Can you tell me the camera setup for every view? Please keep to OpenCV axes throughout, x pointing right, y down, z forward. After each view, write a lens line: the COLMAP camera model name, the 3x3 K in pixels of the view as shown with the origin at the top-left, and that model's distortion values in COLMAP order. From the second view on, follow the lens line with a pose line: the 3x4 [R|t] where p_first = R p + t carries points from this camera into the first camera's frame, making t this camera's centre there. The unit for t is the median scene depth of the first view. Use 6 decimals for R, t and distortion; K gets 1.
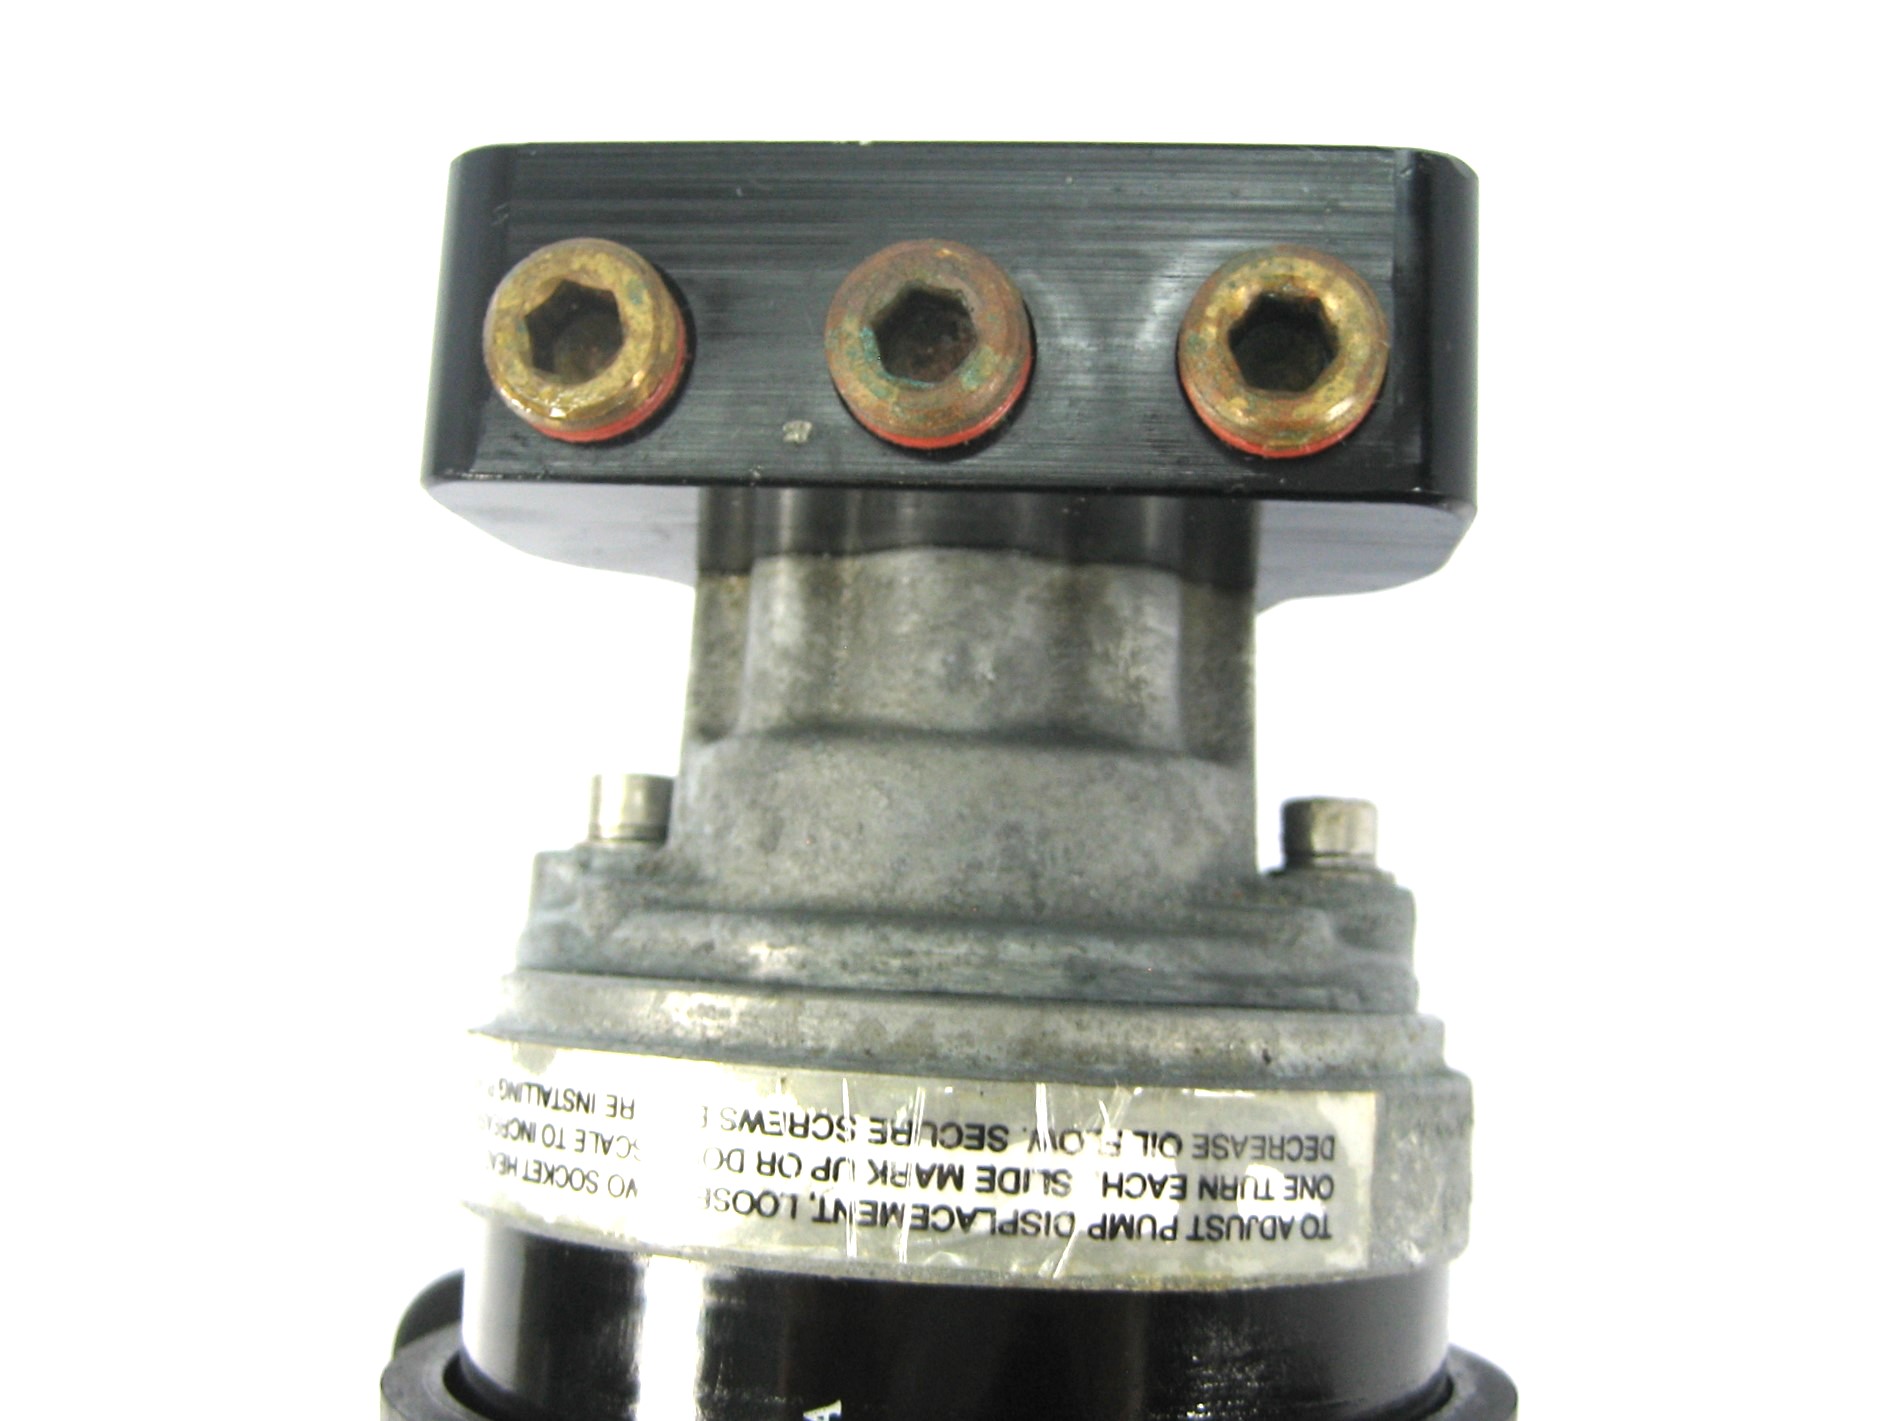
lens RADIAL K [[1924.8, 0, 946.2], [0, 1924.8, 709.9], [0, 0, 1]] dist [0.005697, 0.000000]
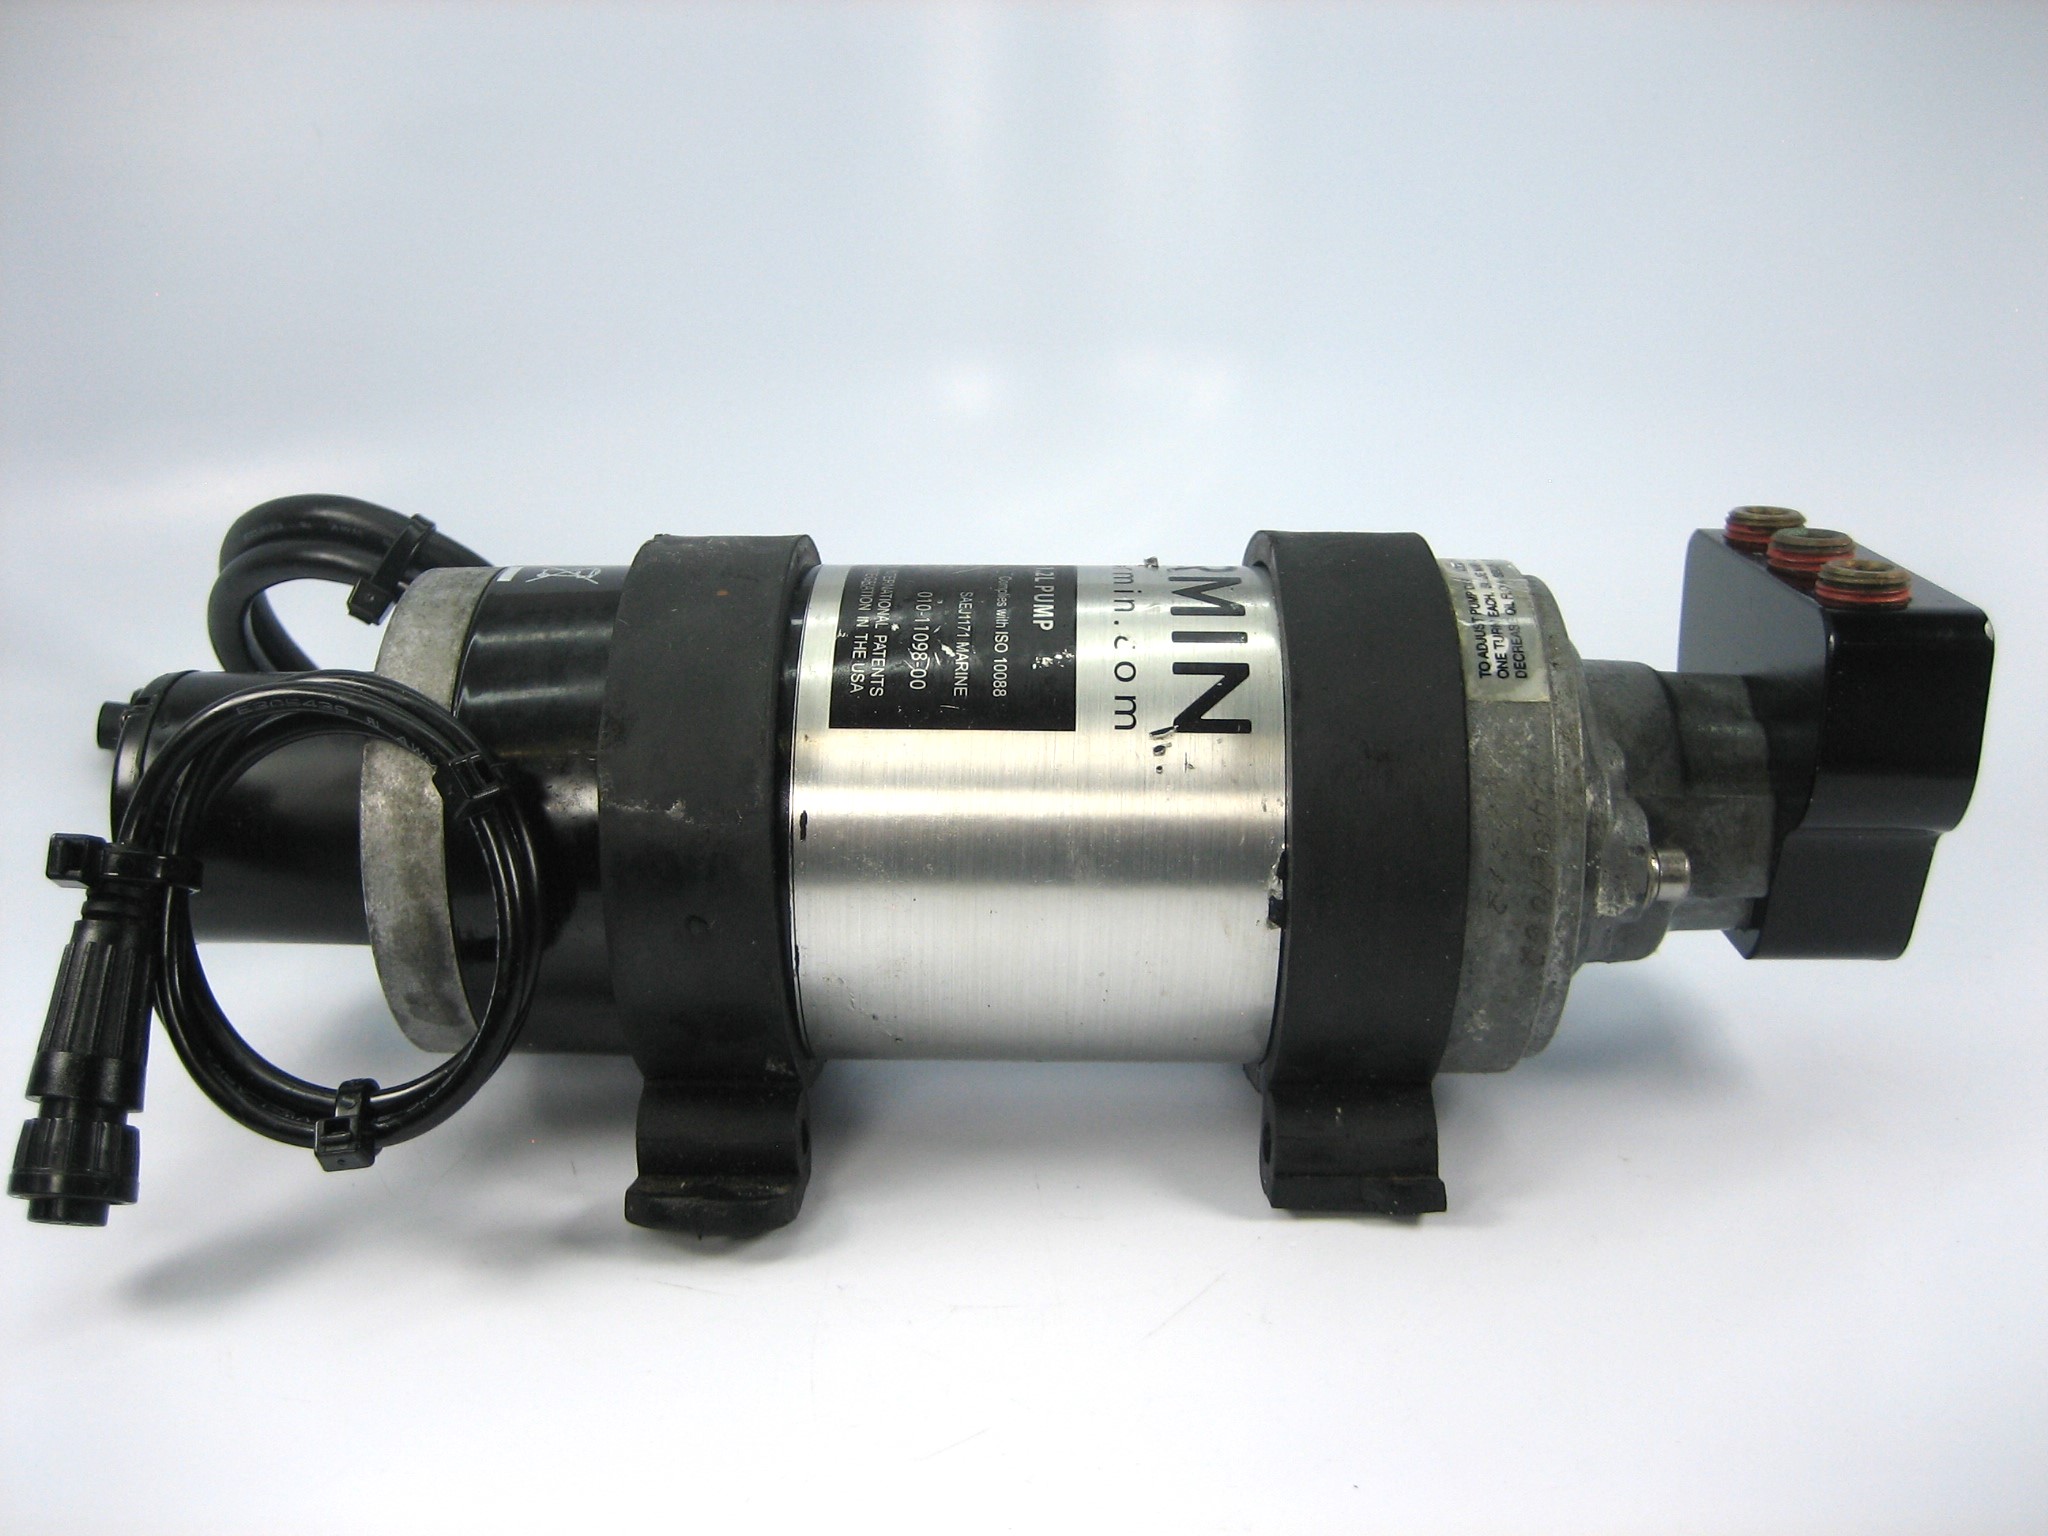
lens RADIAL K [[2080.2, 0, 1023.9], [0, 2080.2, 767.0], [0, 0, 1]] dist [0.005697, 0.000000]
pose [[0.020158, 0.310016, -0.950518, 2.468666], [-0.990519, 0.135409, 0.023158, 0.750729], [0.135888, 0.941039, 0.309806, 0.307752]]
